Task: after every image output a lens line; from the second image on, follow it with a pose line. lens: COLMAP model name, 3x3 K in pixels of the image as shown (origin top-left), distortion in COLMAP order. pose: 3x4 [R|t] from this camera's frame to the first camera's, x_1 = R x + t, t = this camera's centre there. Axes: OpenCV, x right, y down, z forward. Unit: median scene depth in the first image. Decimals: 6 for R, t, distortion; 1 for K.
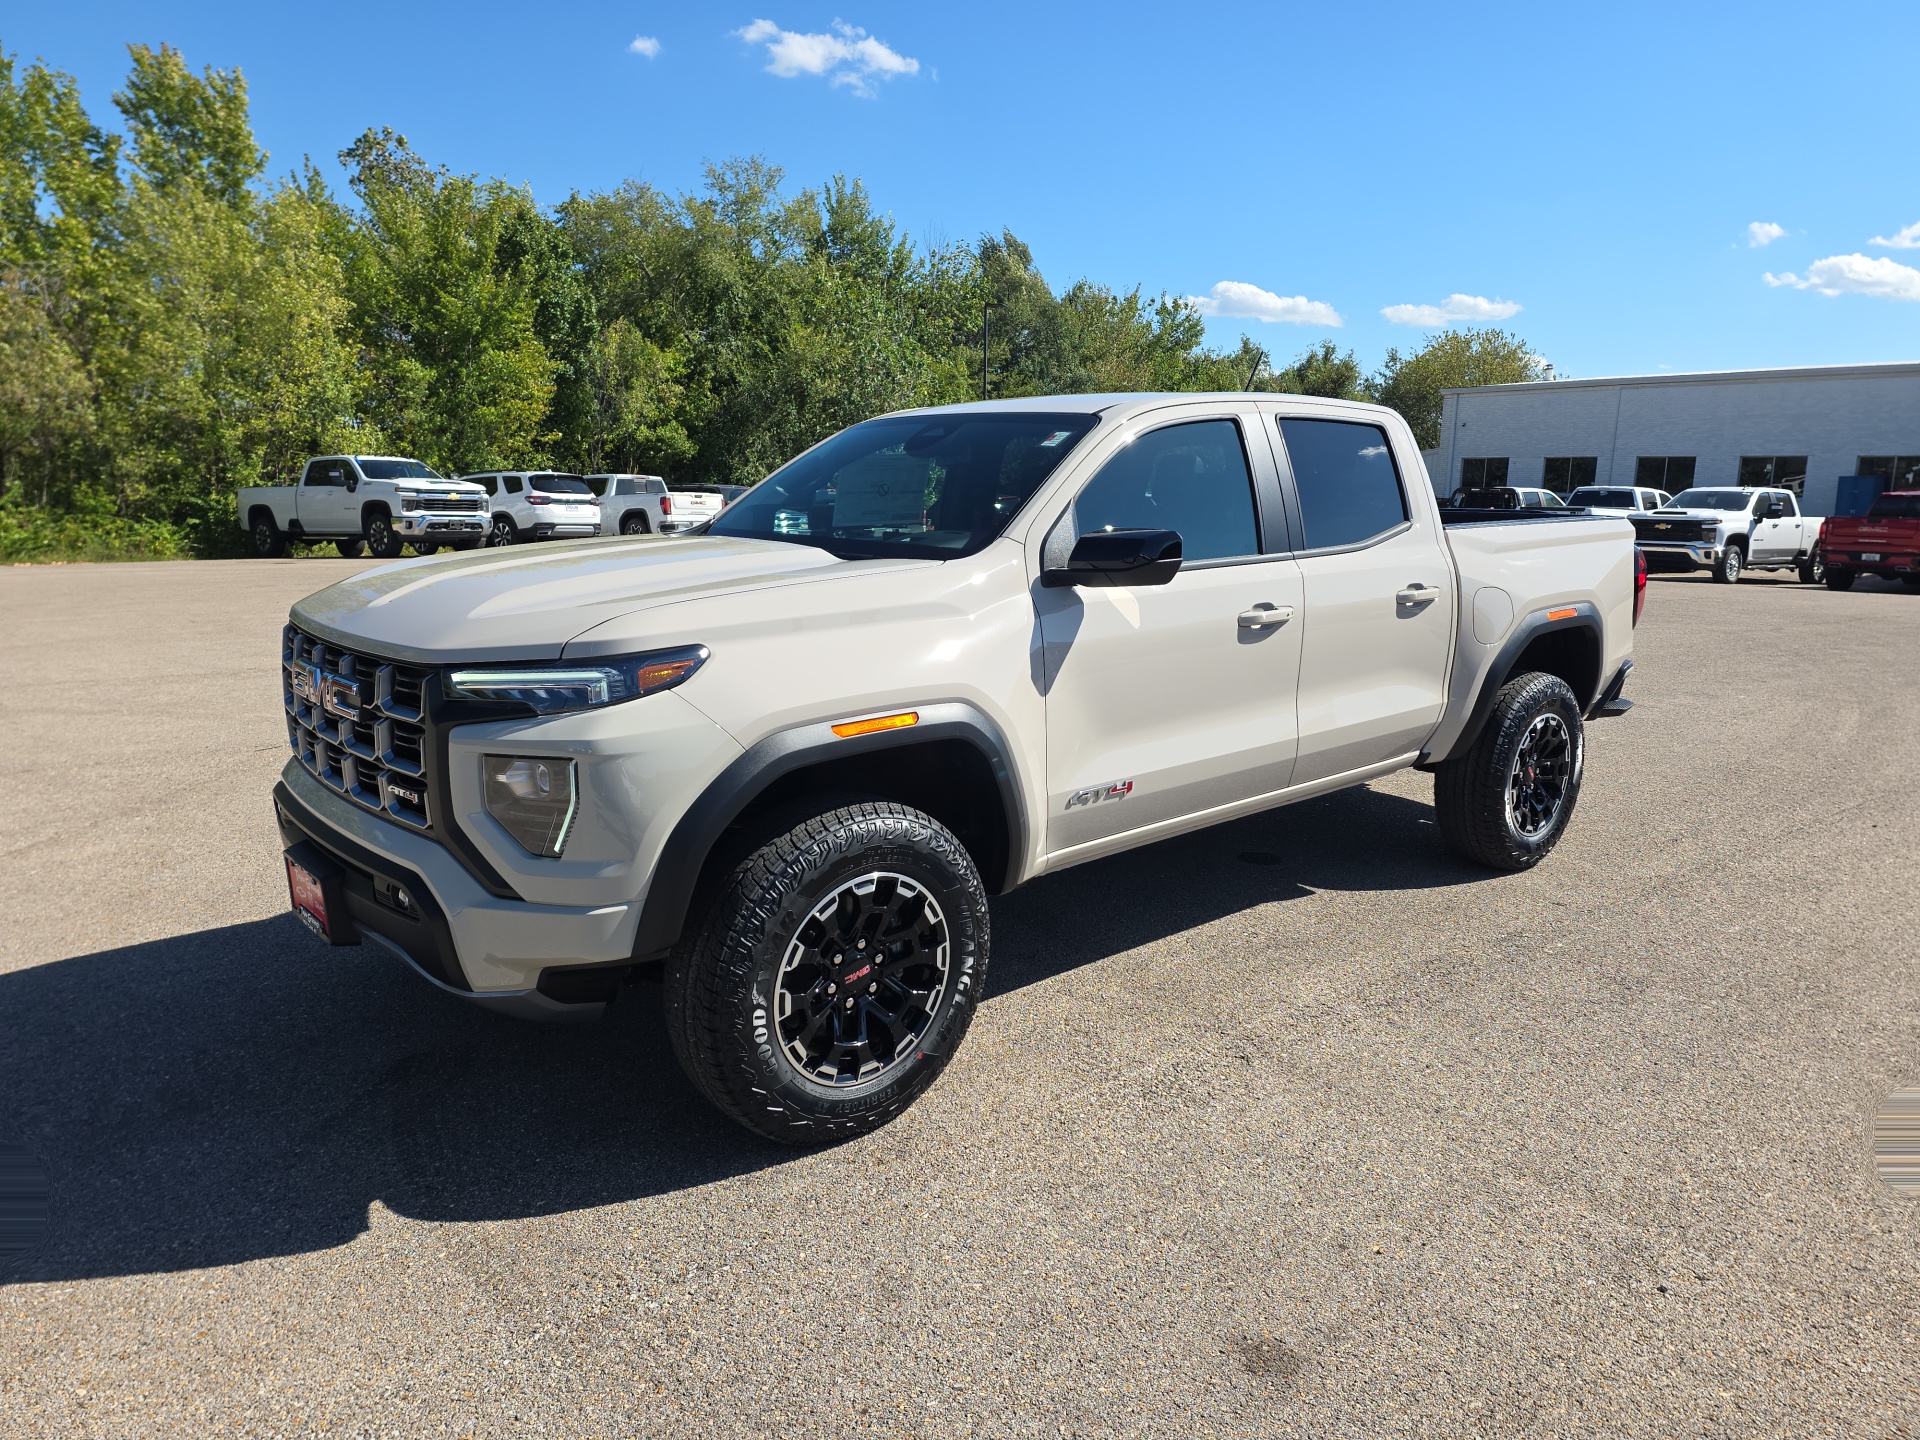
lens RADIAL K [[1262.9, 0, 963.5], [0, 1262.9, 716.6], [0, 0, 1]] dist [0.079670, -0.067448]
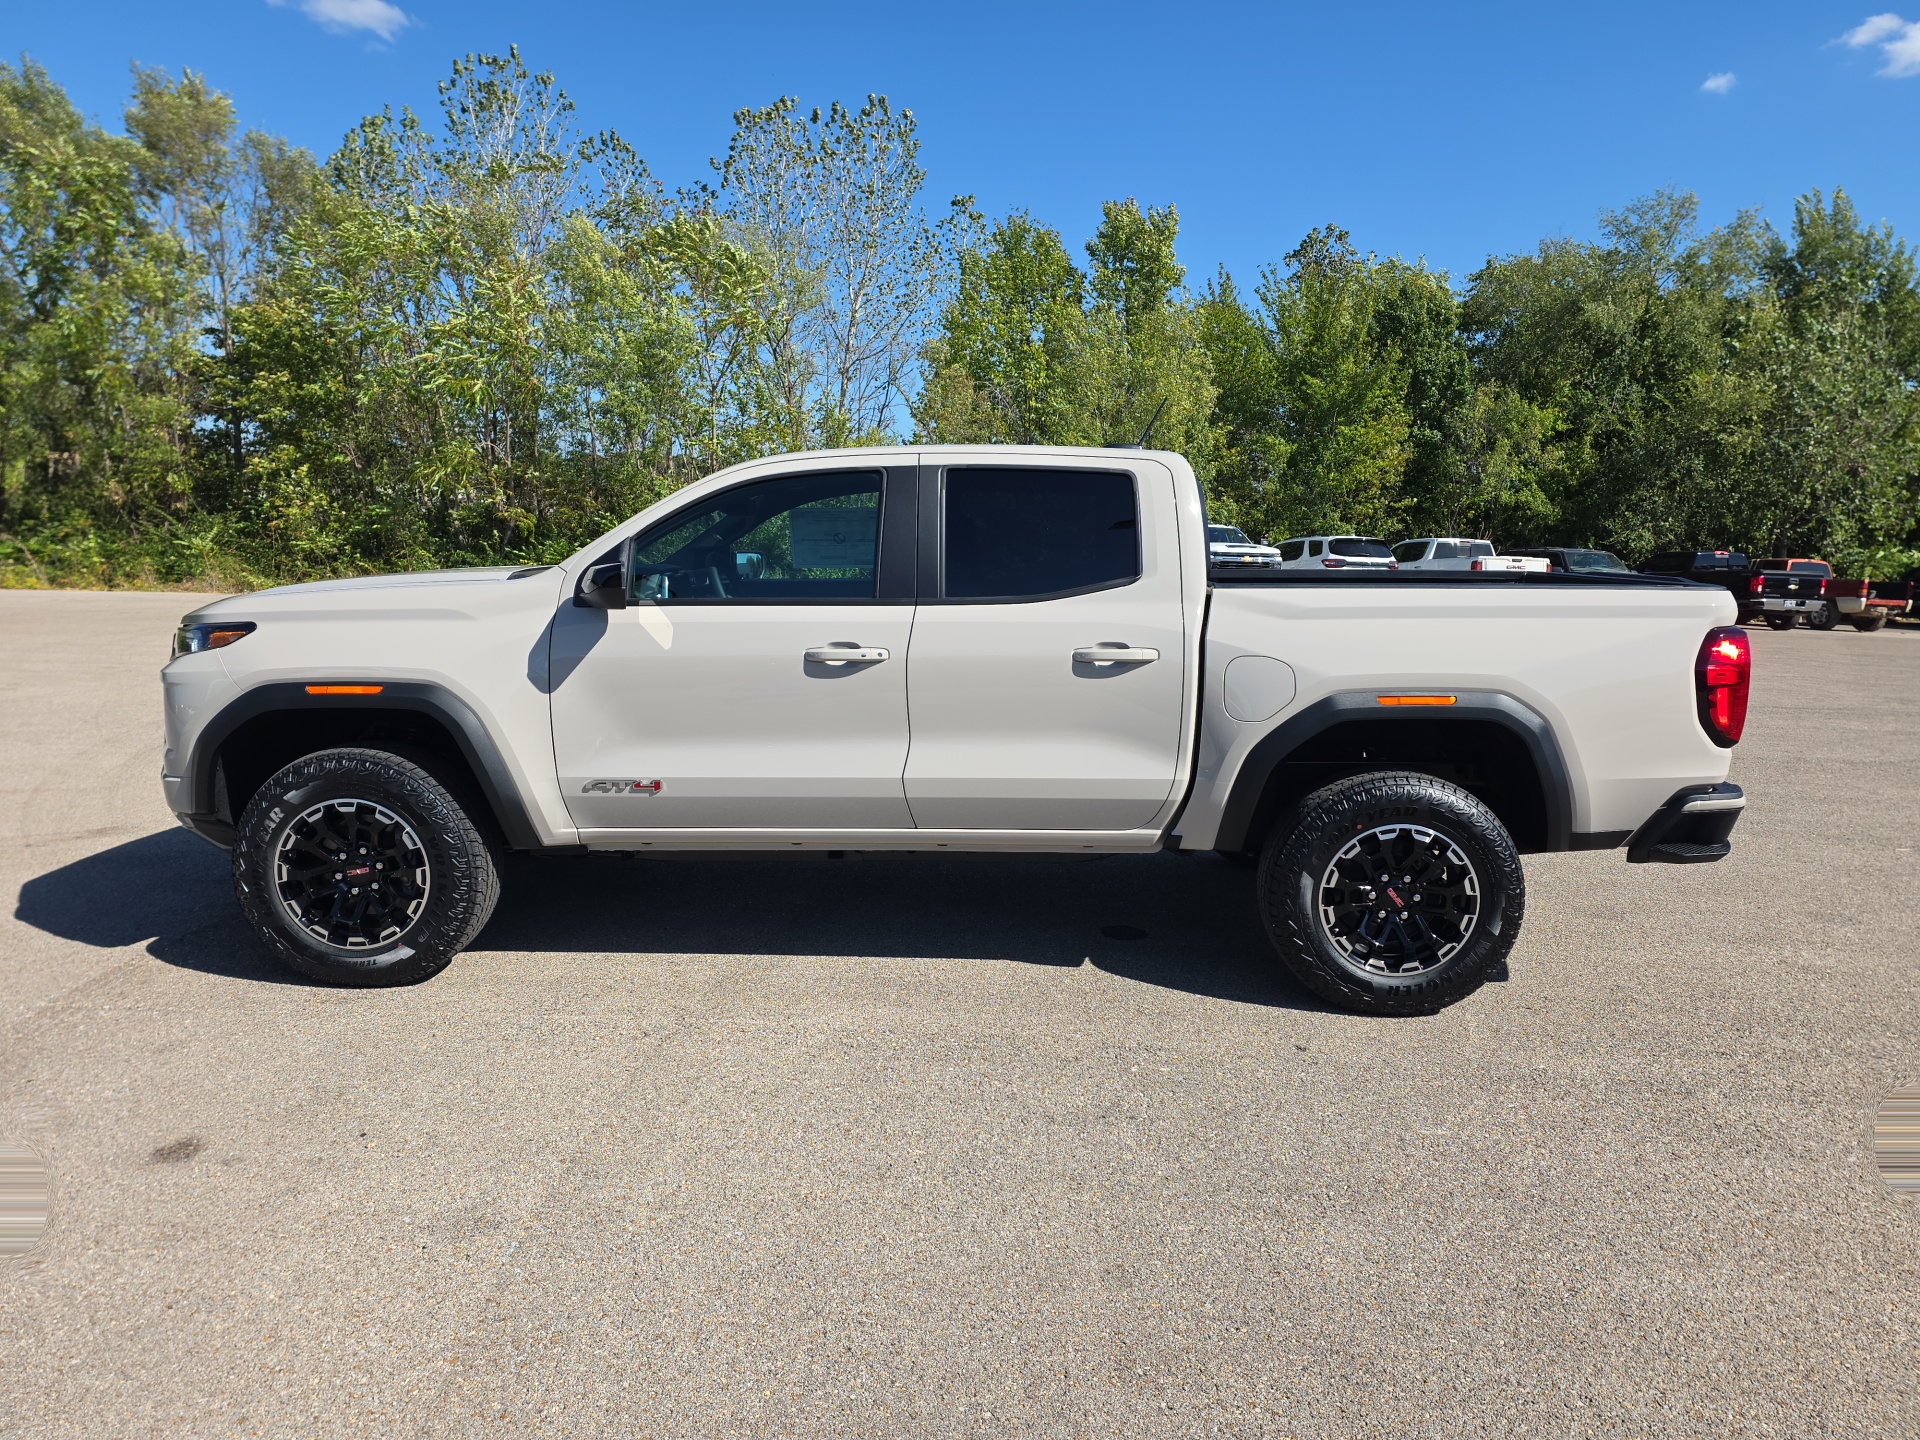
lens RADIAL K [[1261.7, 0, 960.0], [0, 1261.7, 720.0], [0, 0, 1]] dist [0.078294, -0.071396]
pose [[0.729248, 0.100205, -0.676872, 0.169174], [-0.133089, 0.991099, 0.003337, -0.006845], [0.671182, 0.087650, 0.736093, 0.050279]]
